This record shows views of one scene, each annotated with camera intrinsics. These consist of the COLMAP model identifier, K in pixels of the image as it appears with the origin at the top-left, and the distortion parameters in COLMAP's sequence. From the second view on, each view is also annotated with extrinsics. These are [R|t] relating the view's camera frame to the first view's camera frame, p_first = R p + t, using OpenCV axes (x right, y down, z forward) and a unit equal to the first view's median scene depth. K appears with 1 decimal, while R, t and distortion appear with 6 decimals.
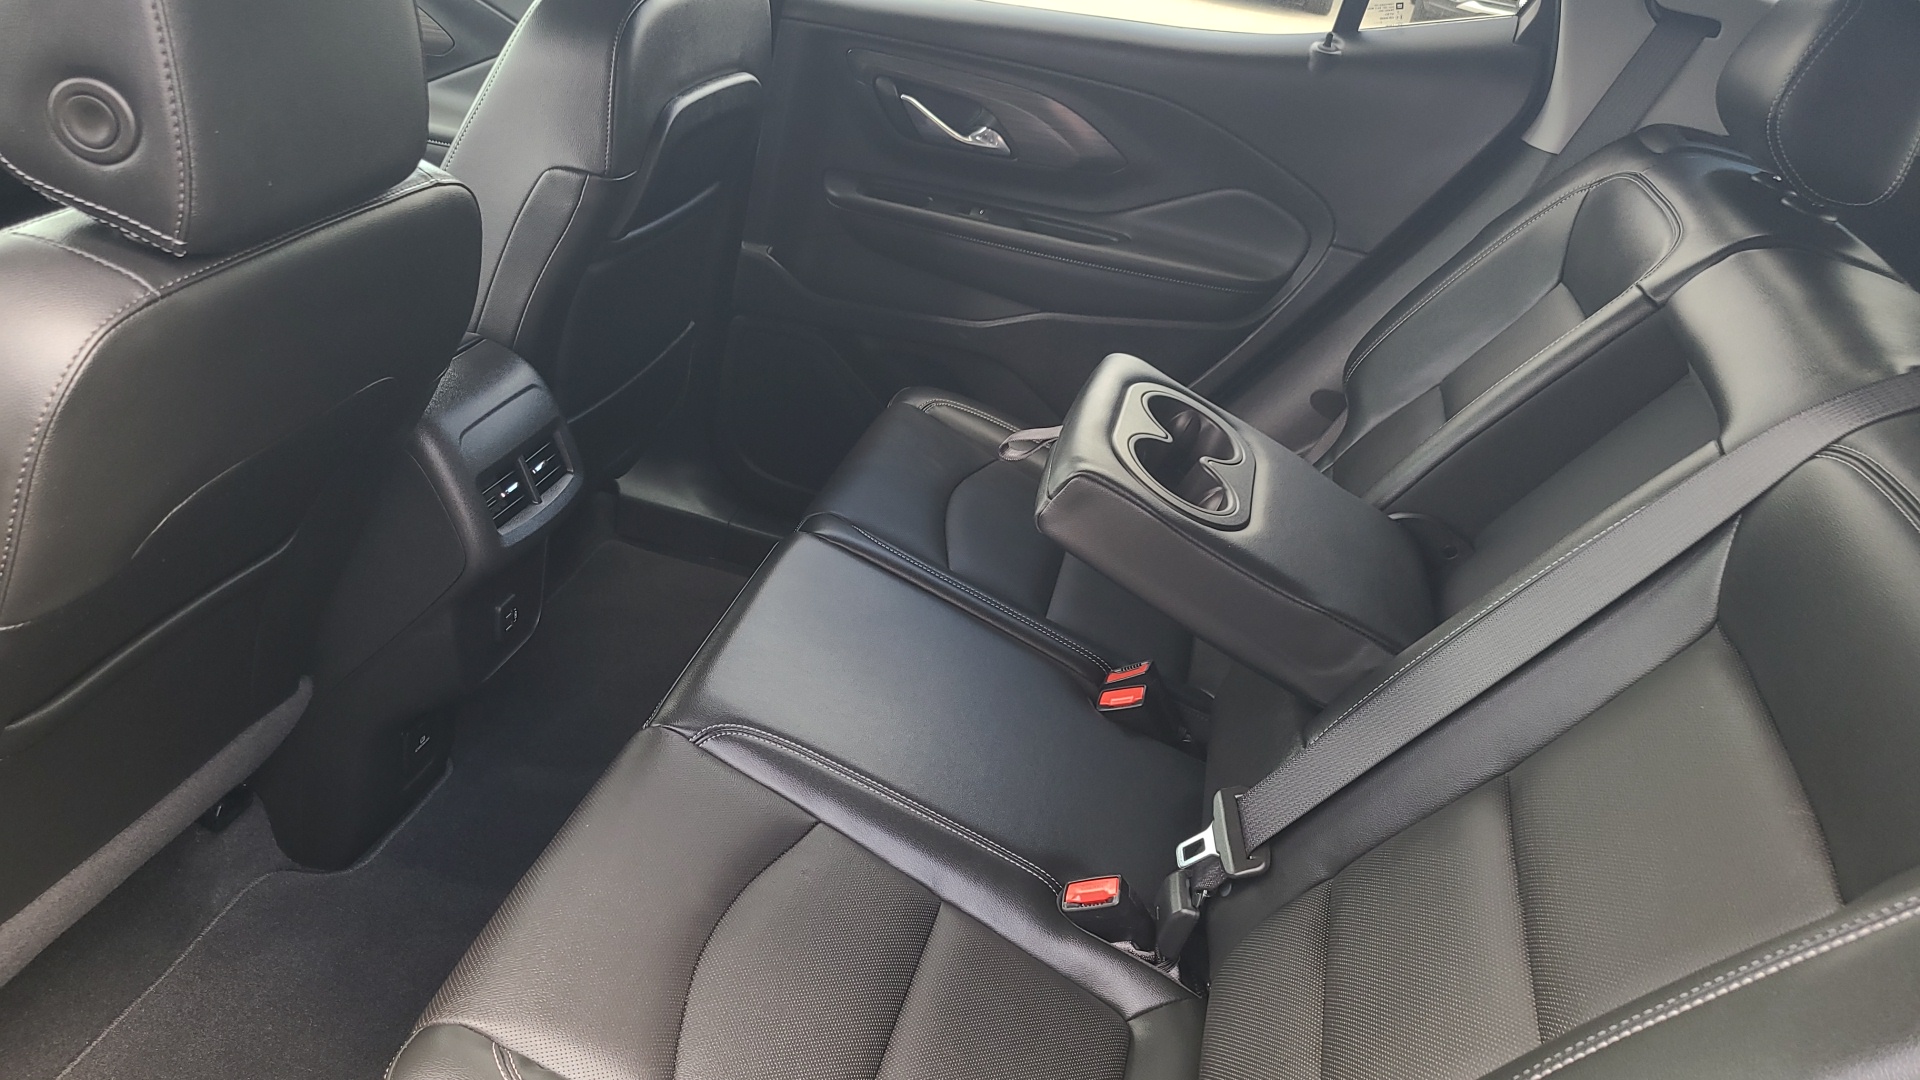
lens RADIAL K [[1427.3, 0, 936.9], [0, 1427.3, 529.5], [0, 0, 1]] dist [0.061811, -0.042534]
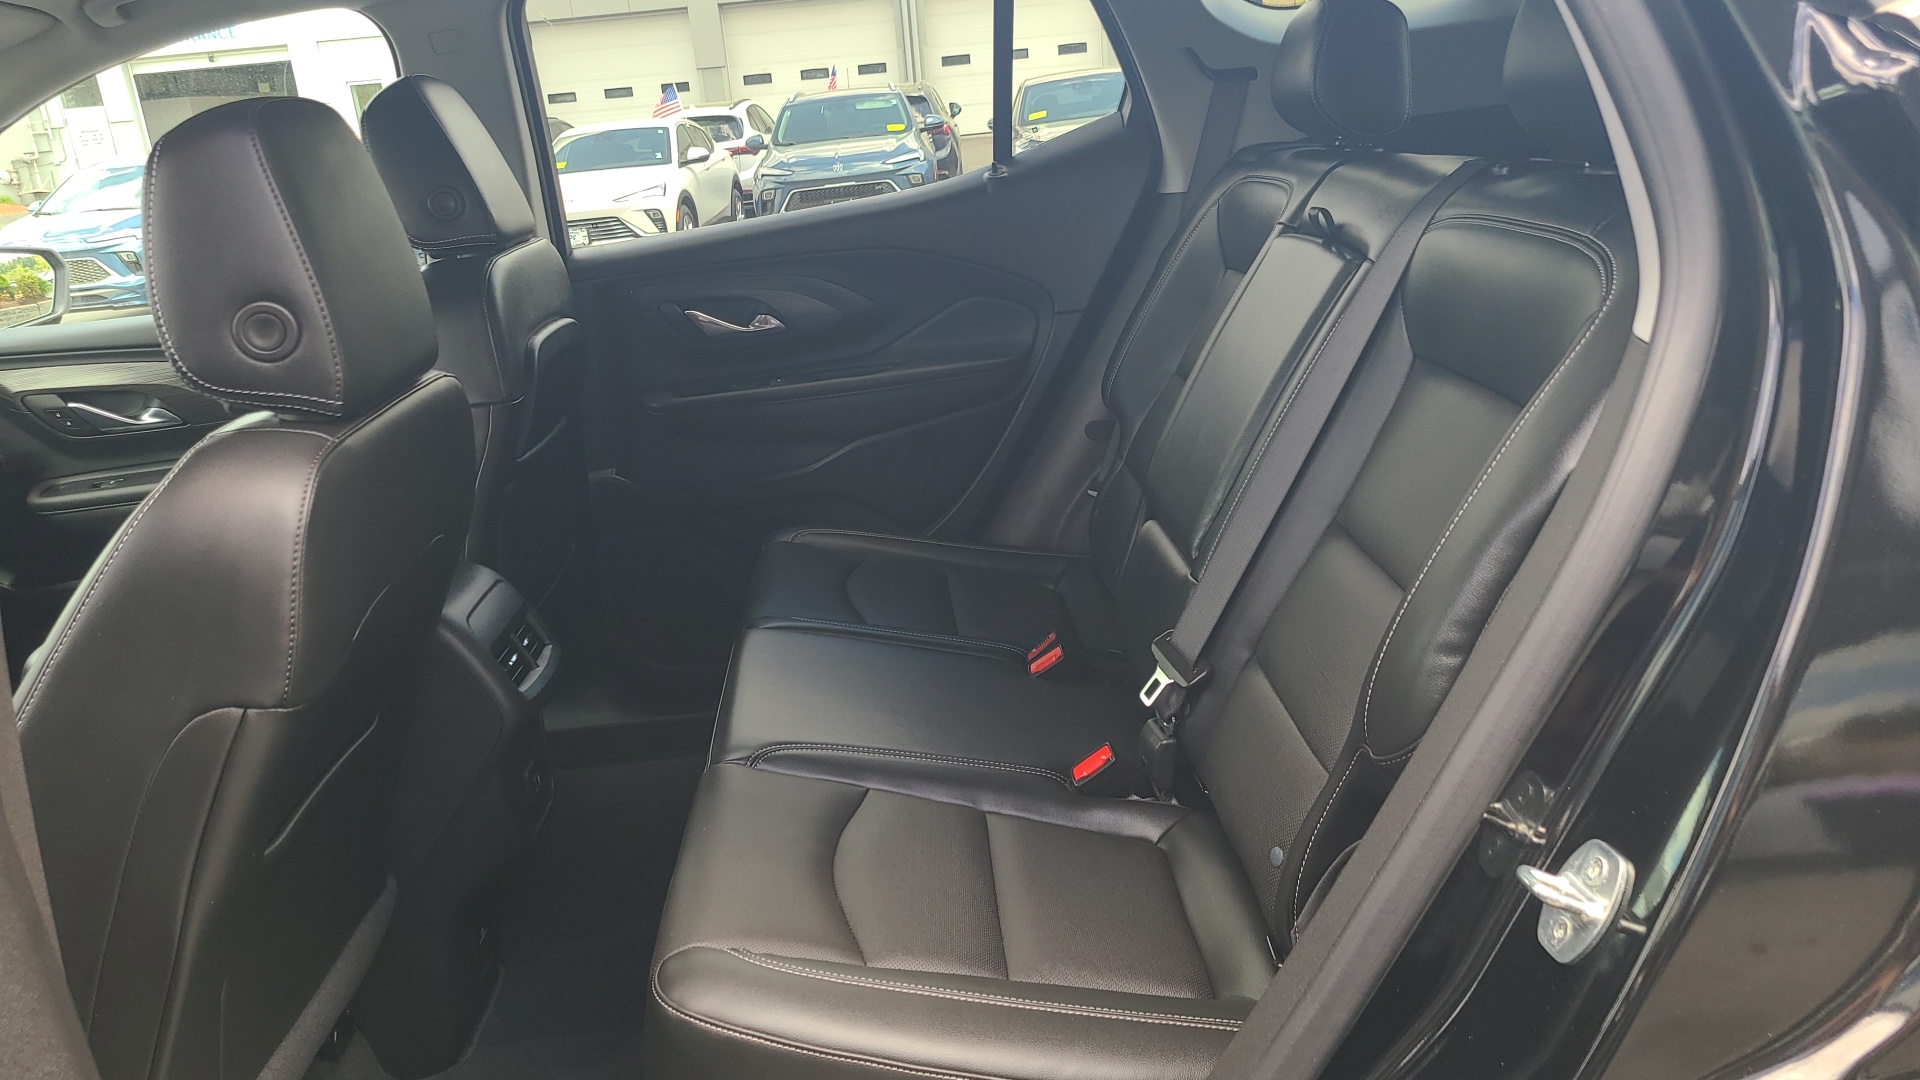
lens RADIAL K [[1427.3, 0, 936.9], [0, 1427.3, 529.5], [0, 0, 1]] dist [0.061811, -0.042534]
pose [[0.924744, -0.326896, 0.194903, -0.168098], [0.359277, 0.918769, -0.163658, 0.190212], [-0.125572, 0.221366, 0.967072, -0.208671]]
